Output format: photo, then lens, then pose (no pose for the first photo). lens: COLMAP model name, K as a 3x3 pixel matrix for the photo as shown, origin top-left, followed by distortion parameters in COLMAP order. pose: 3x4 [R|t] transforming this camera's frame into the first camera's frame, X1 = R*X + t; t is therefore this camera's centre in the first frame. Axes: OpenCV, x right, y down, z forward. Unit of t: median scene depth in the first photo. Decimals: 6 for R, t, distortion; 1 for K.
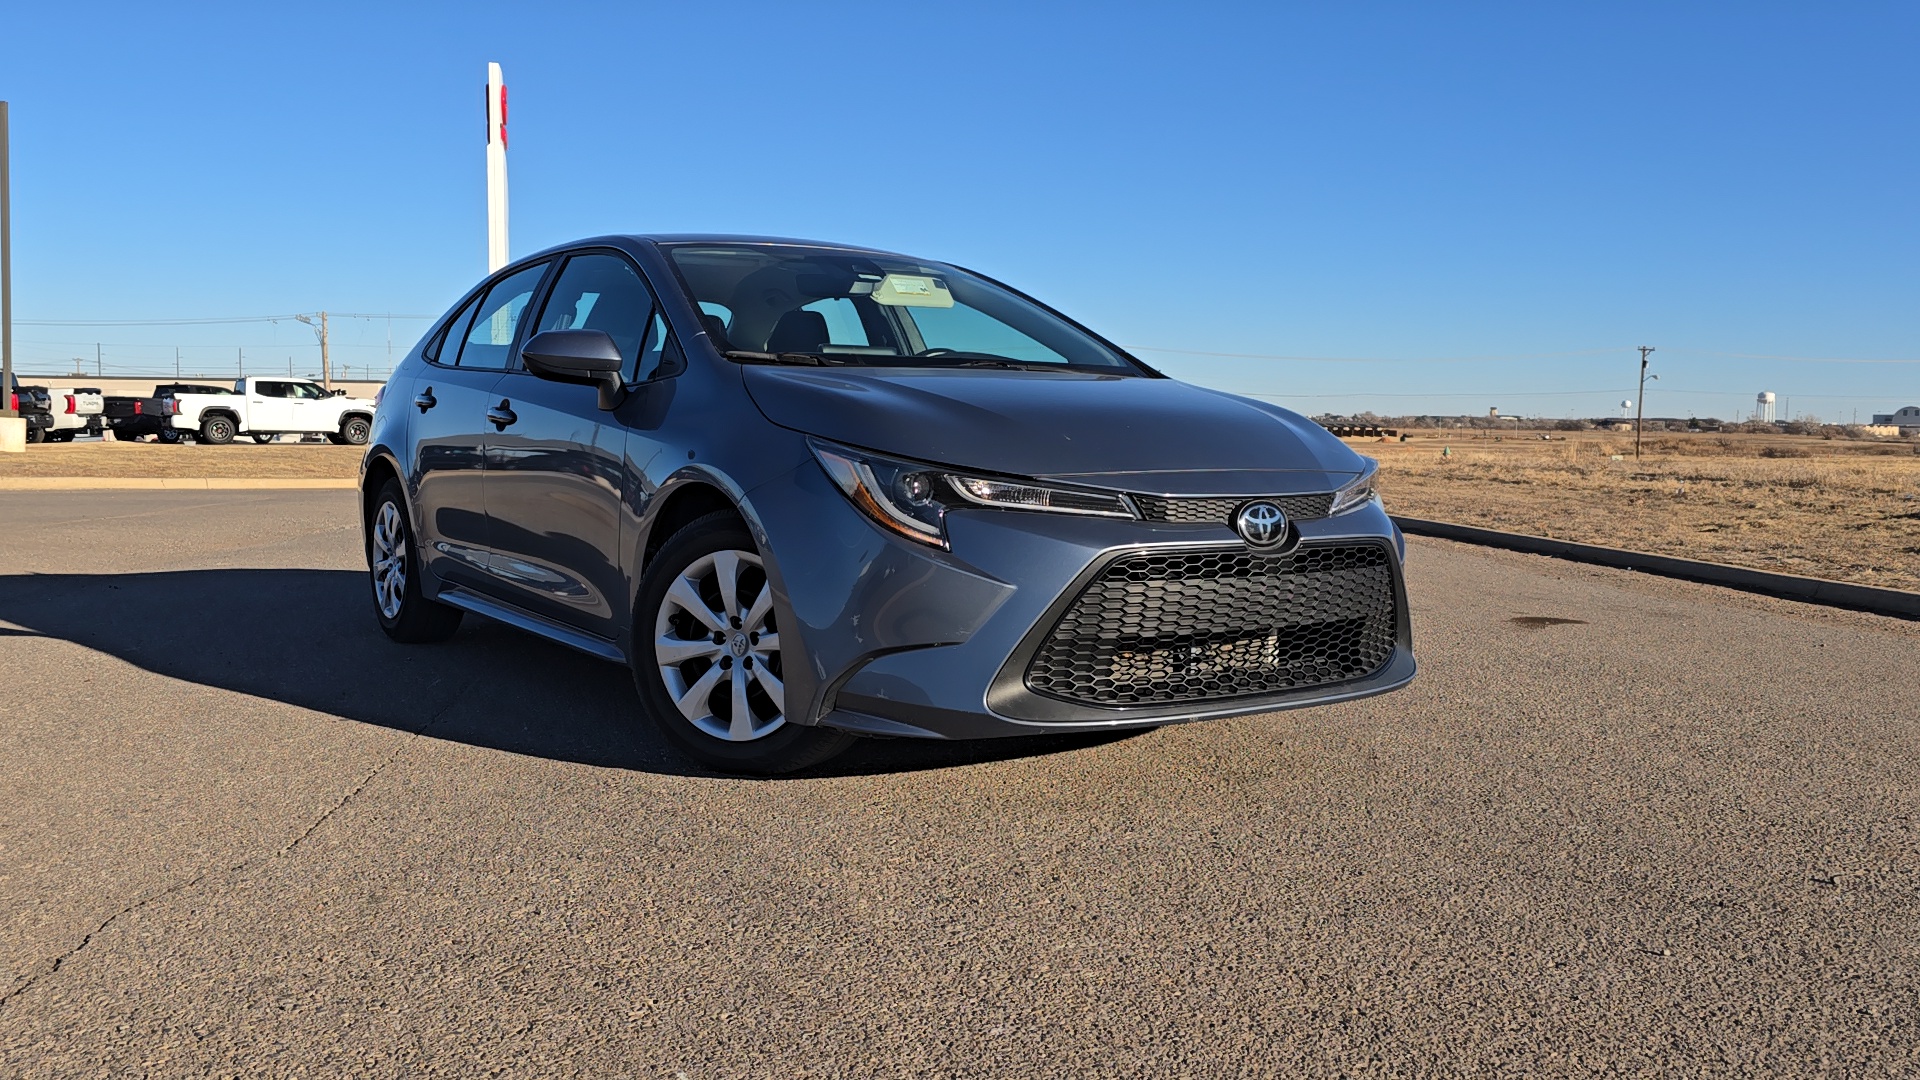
lens RADIAL K [[1595.9, 0, 965.8], [0, 1595.9, 520.9], [0, 0, 1]] dist [-0.003286, 0.013809]
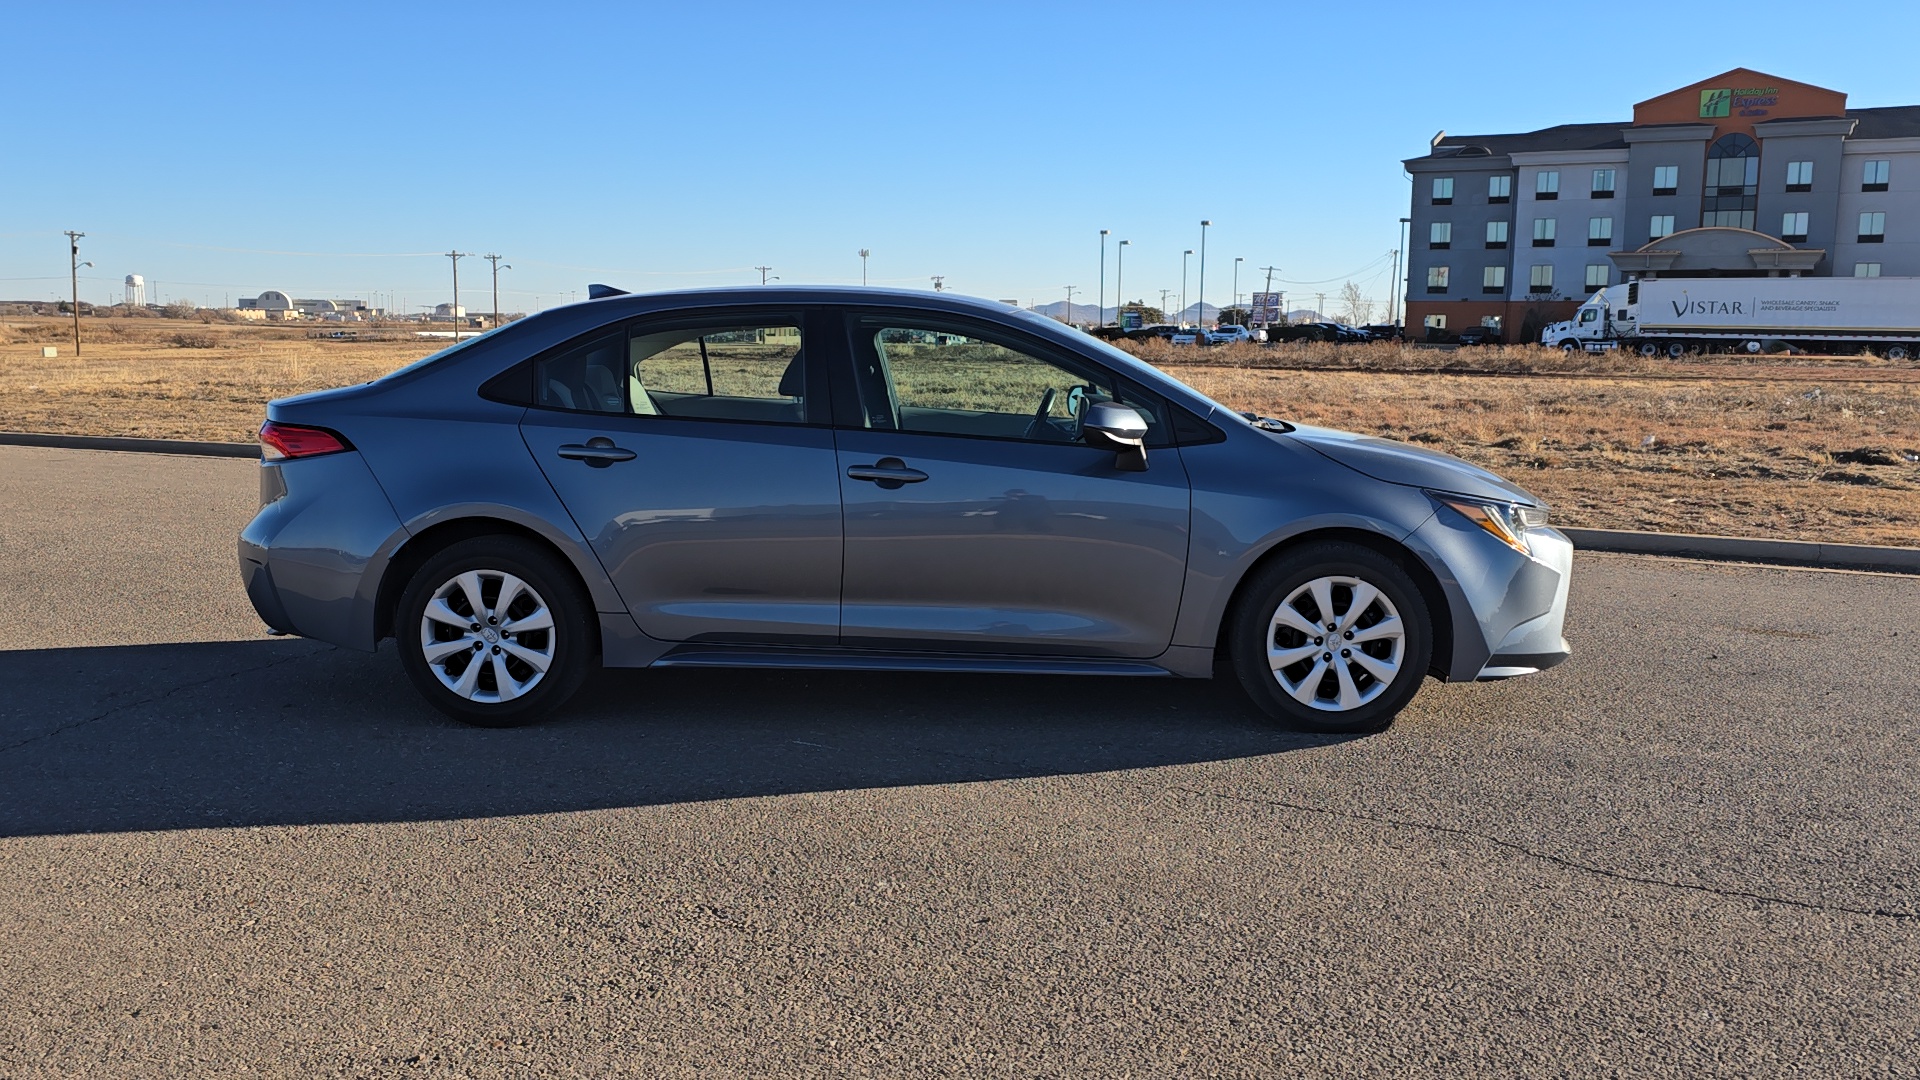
lens RADIAL K [[1595.9, 0, 964.9], [0, 1595.9, 543.9], [0, 0, 1]] dist [-0.003286, 0.013809]
pose [[0.584206, -0.118170, 0.802956, -1.403181], [0.047673, 0.992632, 0.111399, -0.171746], [-0.810204, -0.026800, 0.585535, 0.459512]]
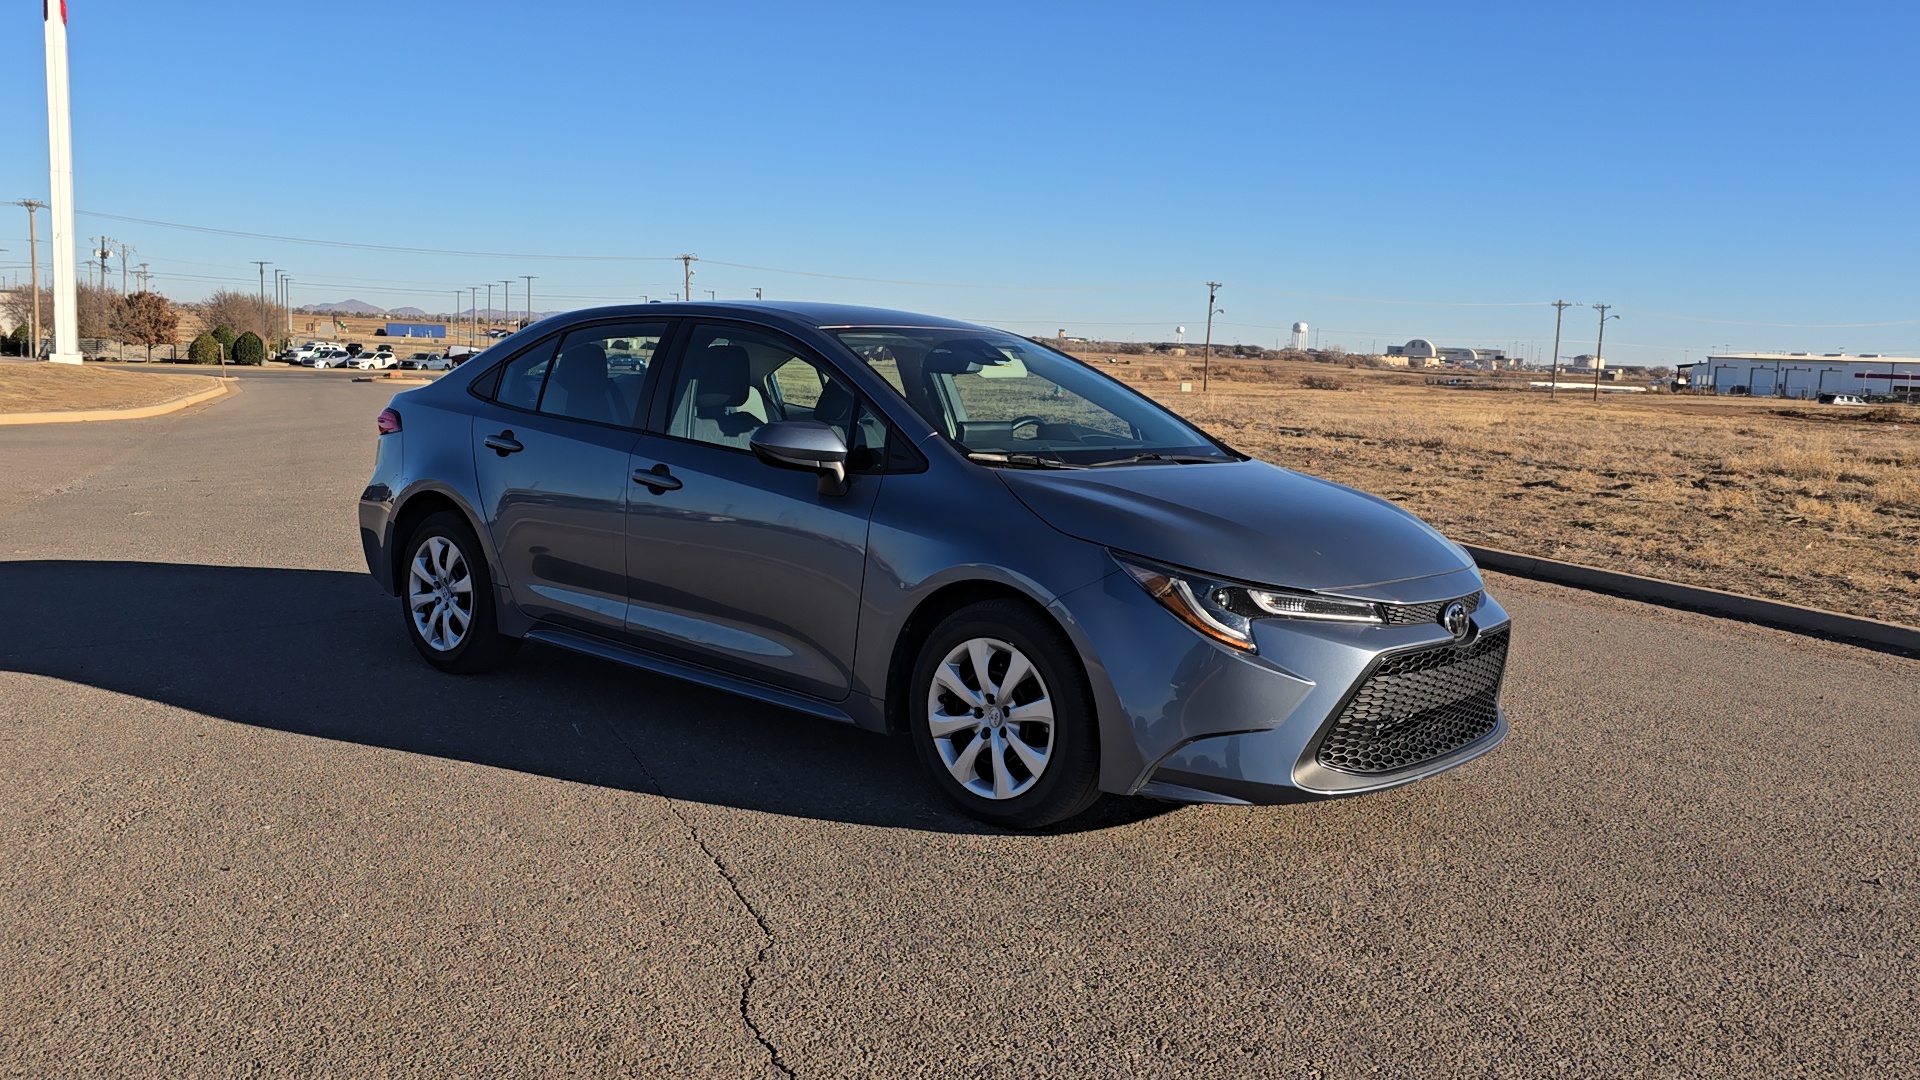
lens RADIAL K [[1595.9, 0, 956.3], [0, 1595.9, 543.1], [0, 0, 1]] dist [-0.003286, 0.013809]
pose [[0.967150, -0.007205, 0.254104, -0.462204], [-0.010098, 0.997720, 0.066724, -0.124008], [-0.254005, -0.067098, 0.964873, -0.093516]]
